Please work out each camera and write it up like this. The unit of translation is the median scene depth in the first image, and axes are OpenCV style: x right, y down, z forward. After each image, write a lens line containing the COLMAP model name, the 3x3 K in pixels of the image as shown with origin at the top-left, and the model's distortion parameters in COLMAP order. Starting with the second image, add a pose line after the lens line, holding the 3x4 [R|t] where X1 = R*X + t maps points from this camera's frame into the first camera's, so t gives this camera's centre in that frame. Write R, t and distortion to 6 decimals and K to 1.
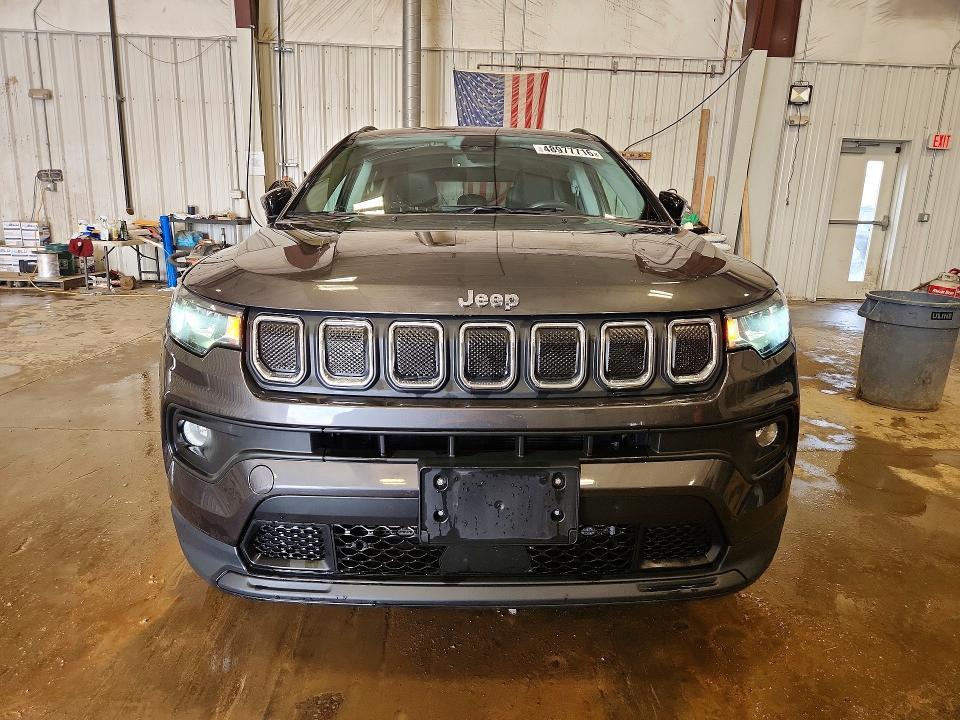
lens RADIAL K [[652.4, 0, 478.4], [0, 652.4, 355.5], [0, 0, 1]] dist [0.065202, -0.051936]
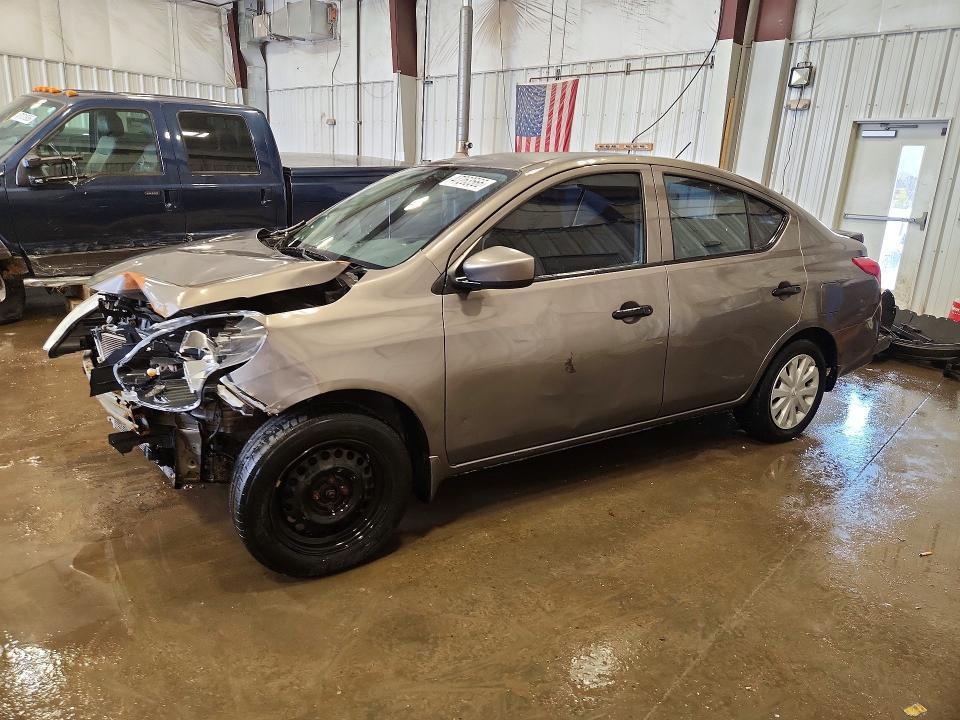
lens RADIAL K [[652.4, 0, 482.6], [0, 652.4, 360.3], [0, 0, 1]] dist [0.065202, -0.051936]
pose [[0.735224, 0.180817, -0.653262, 0.841867], [-0.184604, 0.980747, 0.063698, 0.020346], [0.652202, 0.073763, 0.754448, 0.034986]]
